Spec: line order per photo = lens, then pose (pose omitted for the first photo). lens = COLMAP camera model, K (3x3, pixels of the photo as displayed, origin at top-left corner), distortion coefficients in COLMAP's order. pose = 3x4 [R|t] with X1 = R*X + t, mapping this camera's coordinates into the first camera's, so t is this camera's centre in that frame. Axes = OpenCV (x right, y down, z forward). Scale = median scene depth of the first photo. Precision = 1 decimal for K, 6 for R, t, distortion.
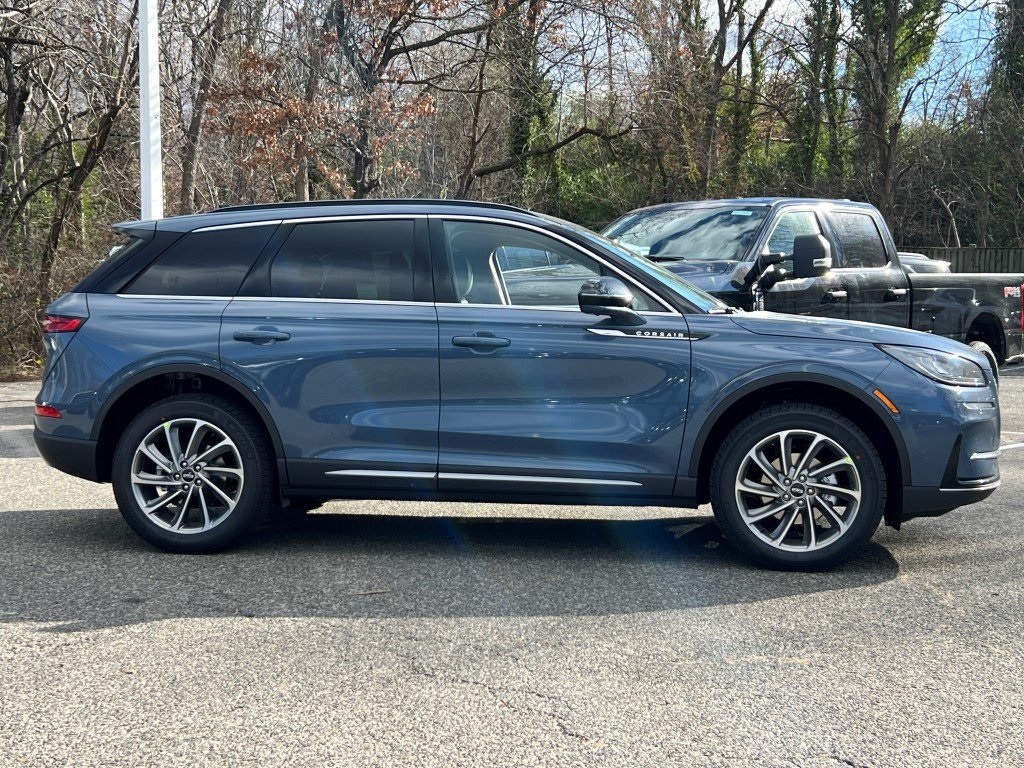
lens RADIAL K [[1393.1, 0, 511.3], [0, 1393.1, 381.9], [0, 0, 1]] dist [0.037051, 0.000000]
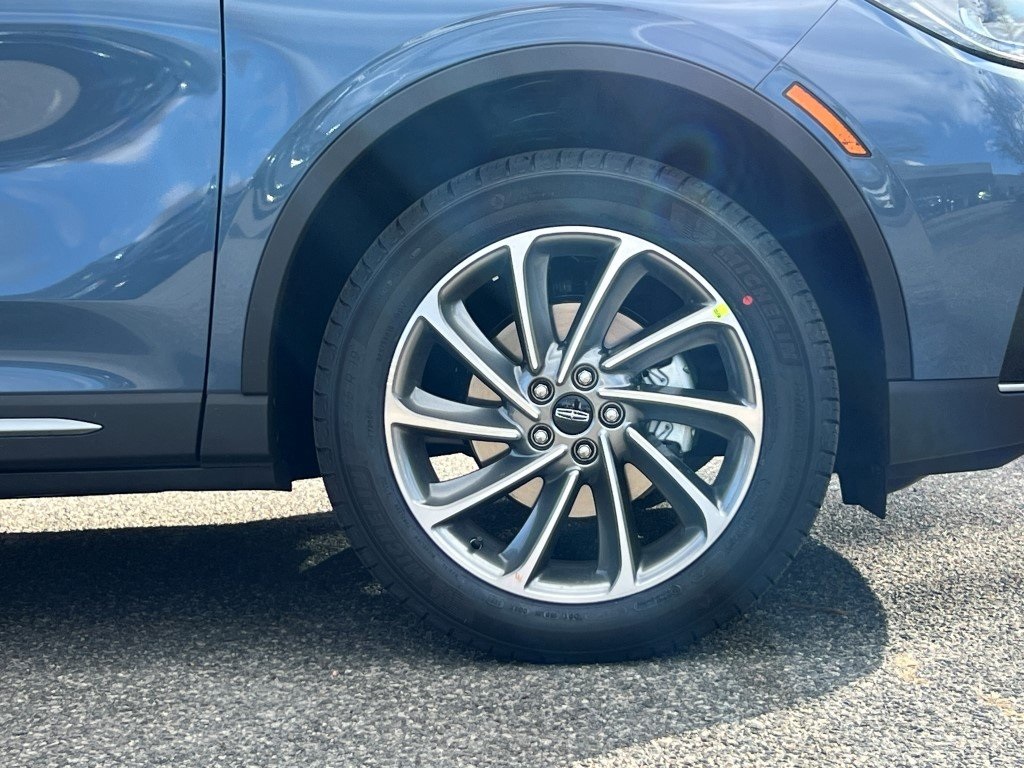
lens RADIAL K [[1979.0, 0, 512.2], [0, 1979.0, 385.1], [0, 0, 1]] dist [0.091881, 0.000000]
pose [[0.994504, -0.058441, 0.086865, 0.151142], [0.054757, 0.997521, 0.044199, 0.049585], [-0.089233, -0.039200, 0.995239, 0.541107]]
